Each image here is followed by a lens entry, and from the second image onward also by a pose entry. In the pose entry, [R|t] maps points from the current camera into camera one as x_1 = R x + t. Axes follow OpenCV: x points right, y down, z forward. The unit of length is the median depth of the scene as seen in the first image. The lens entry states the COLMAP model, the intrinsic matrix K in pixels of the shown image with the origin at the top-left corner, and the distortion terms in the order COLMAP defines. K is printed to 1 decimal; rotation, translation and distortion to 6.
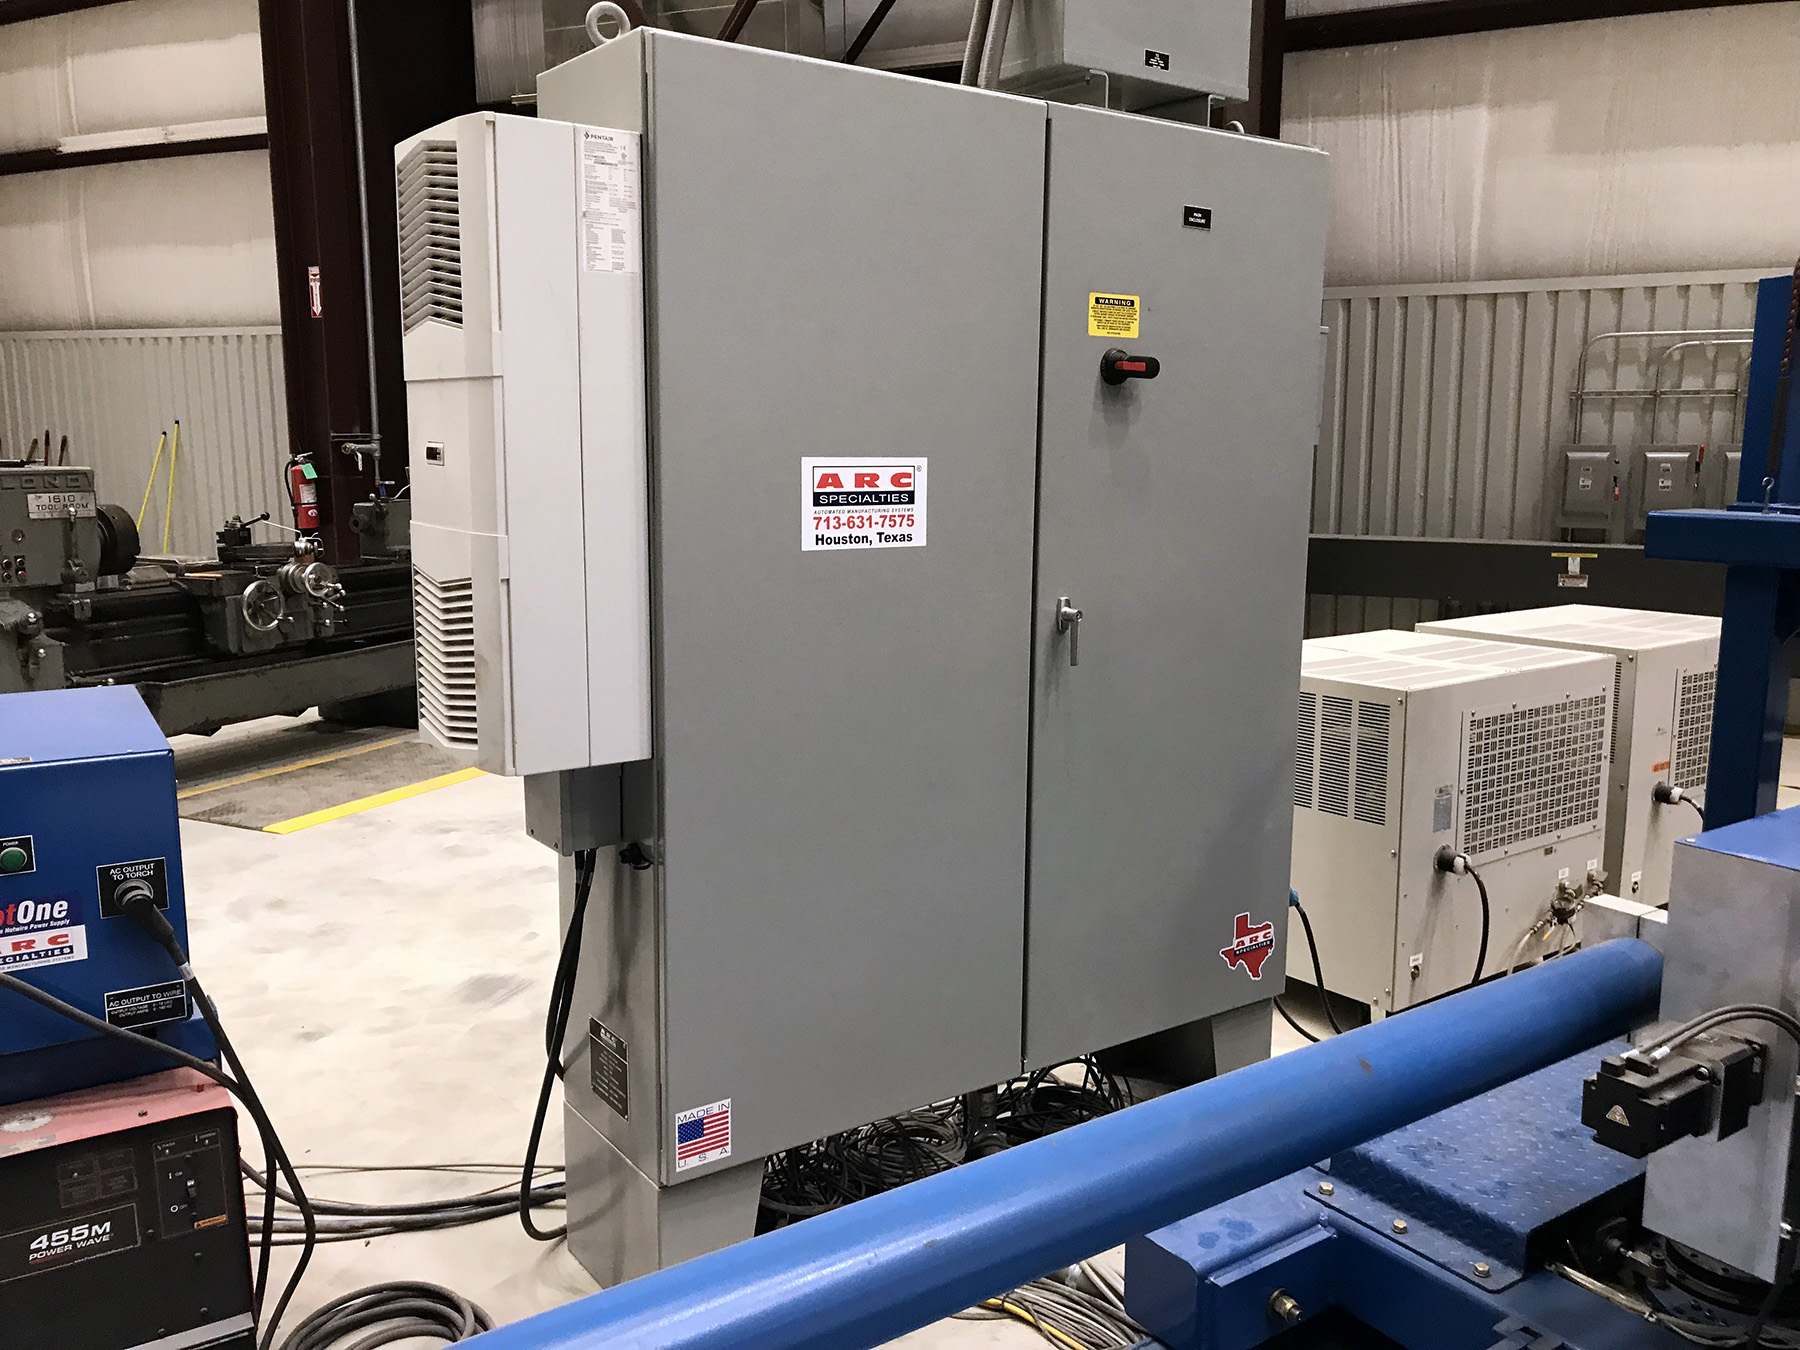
lens RADIAL K [[1476.2, 0, 910.3], [0, 1476.2, 677.1], [0, 0, 1]] dist [0.019922, -0.009485]
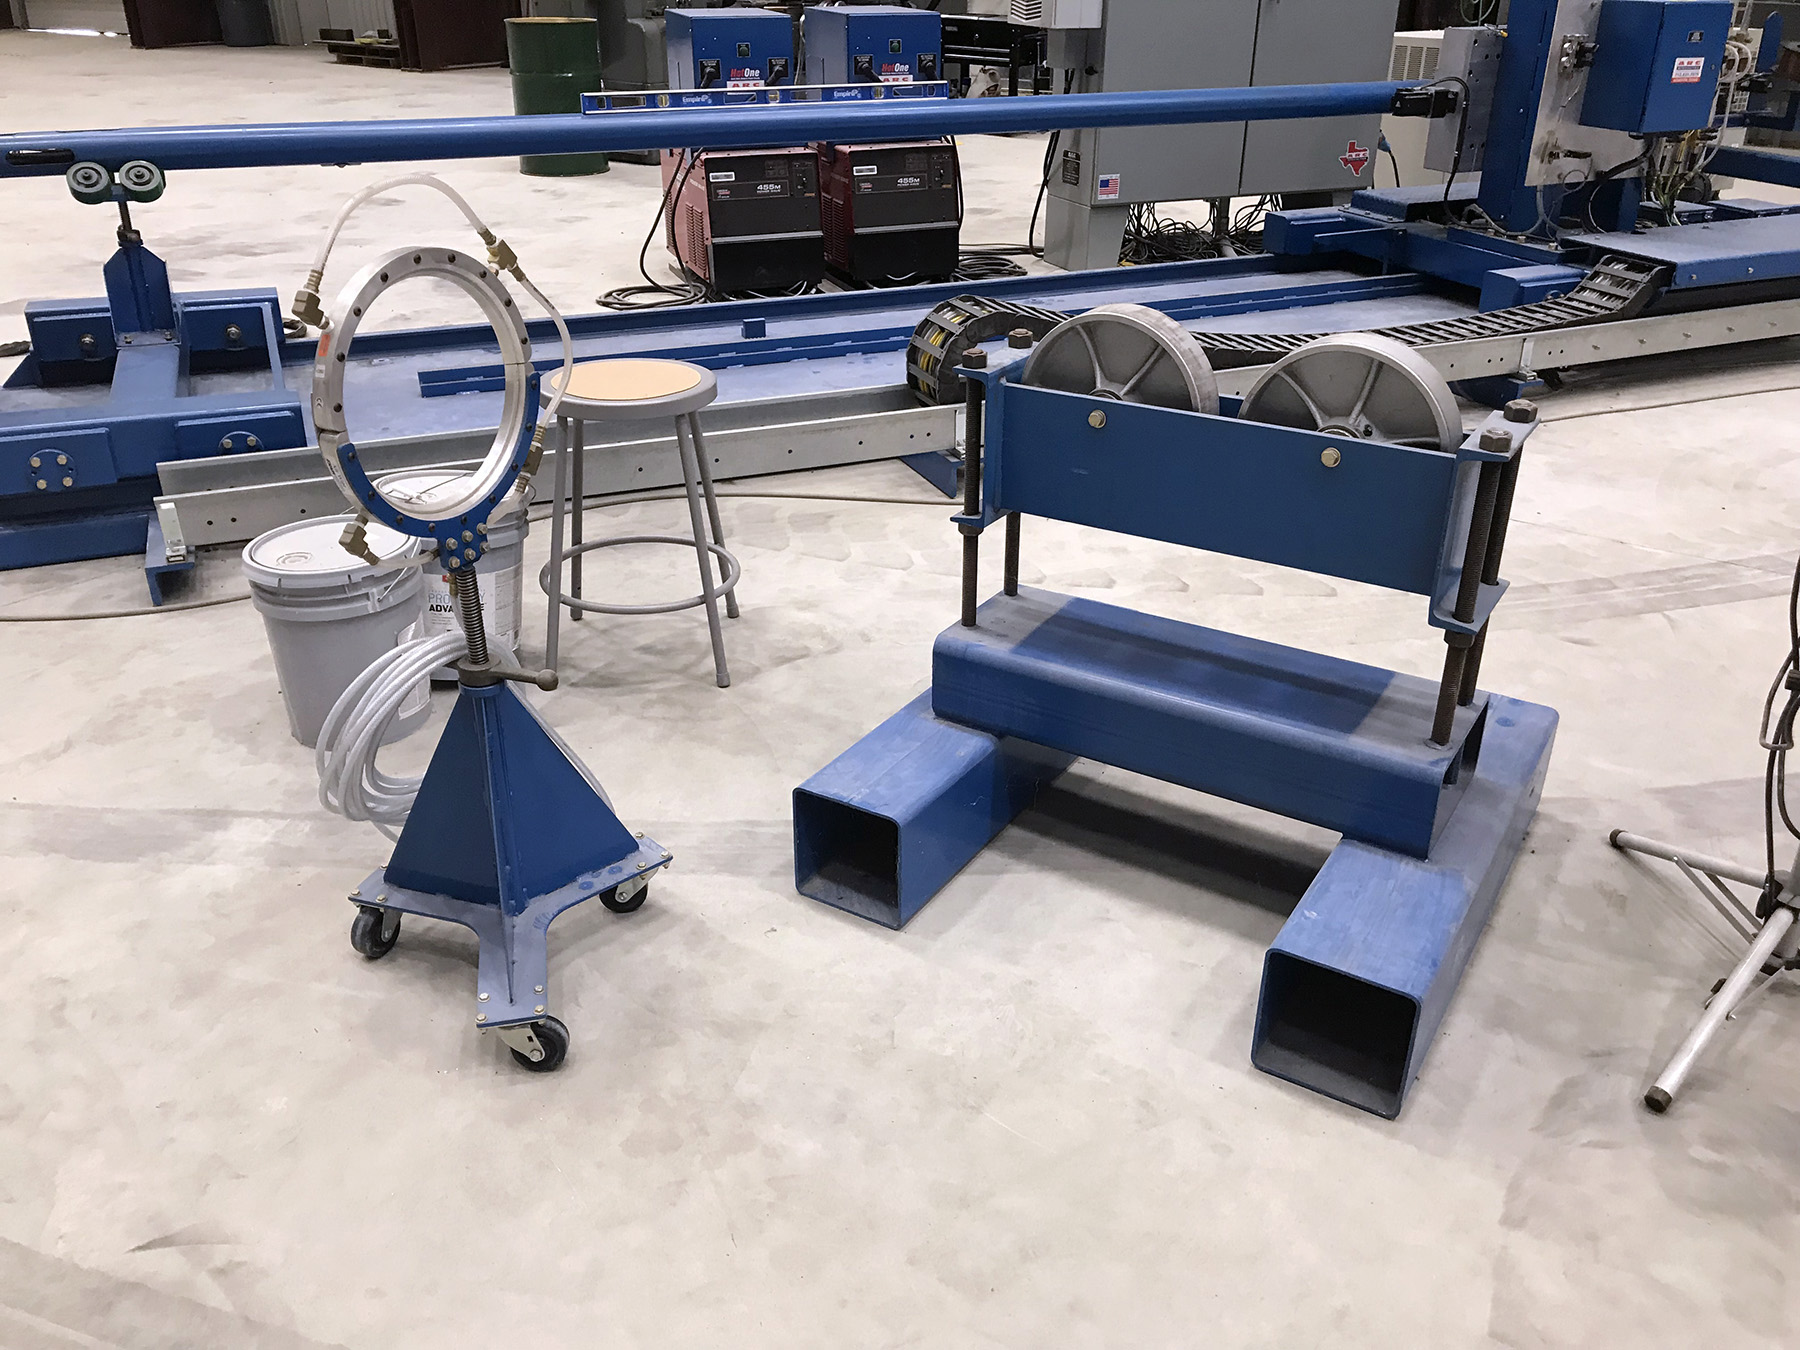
lens RADIAL K [[1476.2, 0, 907.5], [0, 1476.2, 661.6], [0, 0, 1]] dist [0.019922, -0.009485]
pose [[0.978255, 0.091235, -0.186260, 0.038811], [-0.033786, 0.956155, 0.290905, 0.179283], [0.204634, -0.278286, 0.938446, -0.883654]]
